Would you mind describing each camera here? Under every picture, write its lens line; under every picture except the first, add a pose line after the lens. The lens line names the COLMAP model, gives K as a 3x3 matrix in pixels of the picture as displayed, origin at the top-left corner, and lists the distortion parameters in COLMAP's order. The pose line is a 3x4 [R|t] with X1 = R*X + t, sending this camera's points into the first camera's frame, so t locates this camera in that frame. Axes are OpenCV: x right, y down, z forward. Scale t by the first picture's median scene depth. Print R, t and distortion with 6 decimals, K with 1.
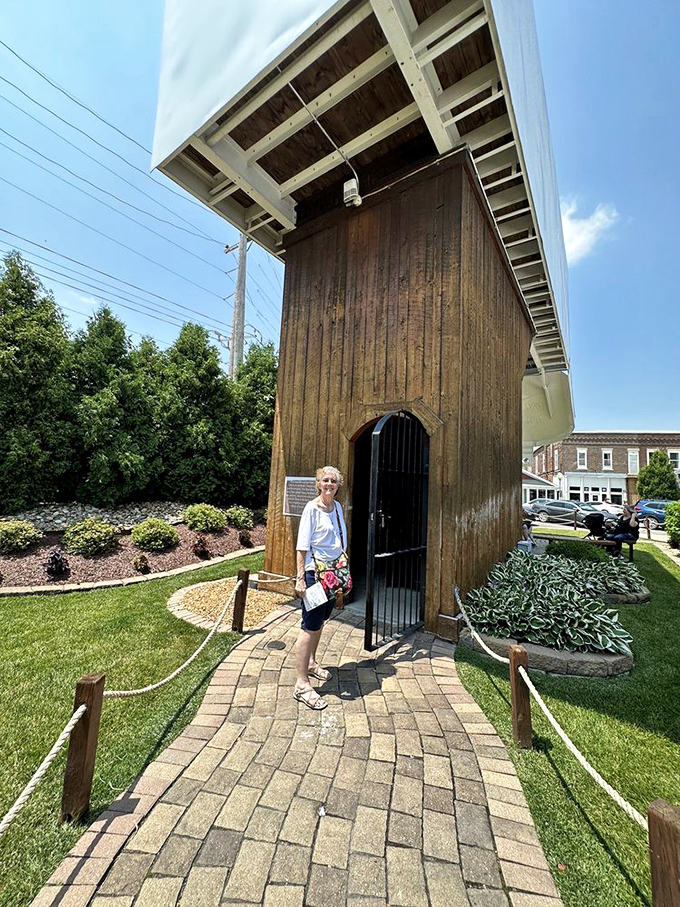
lens RADIAL K [[361.7, 0, 340.0], [0, 361.7, 453.5], [0, 0, 1]] dist [0.000386, 0.000163]
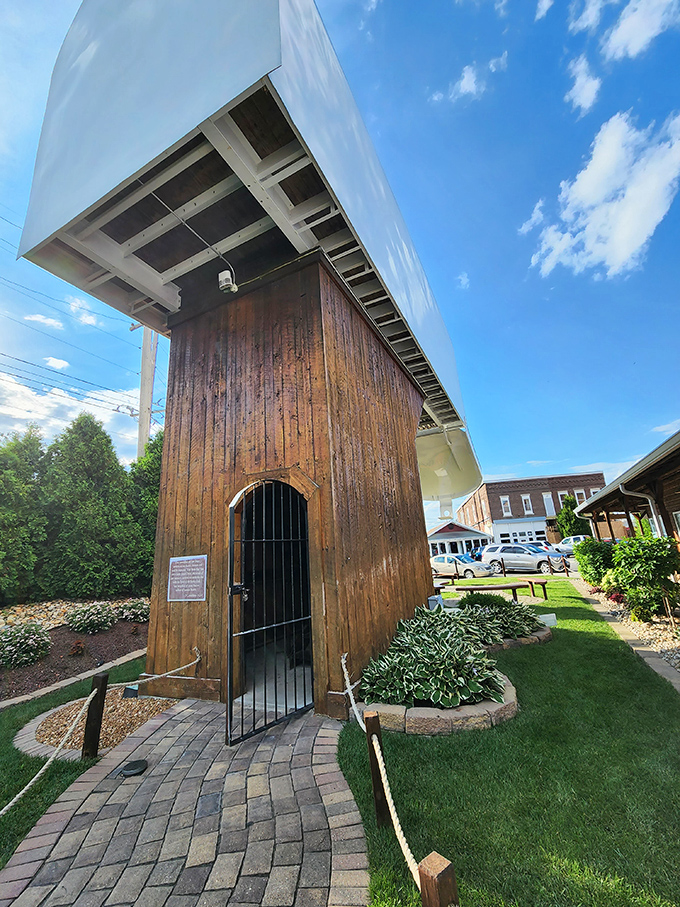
lens RADIAL K [[370.3, 0, 340.0], [0, 370.3, 453.5], [0, 0, 1]] dist [-0.000473, -0.000099]
pose [[0.981626, -0.065196, 0.179332, 0.135108], [0.096054, 0.980893, -0.169179, 0.005002], [-0.164876, 0.183297, 0.969133, -0.037494]]
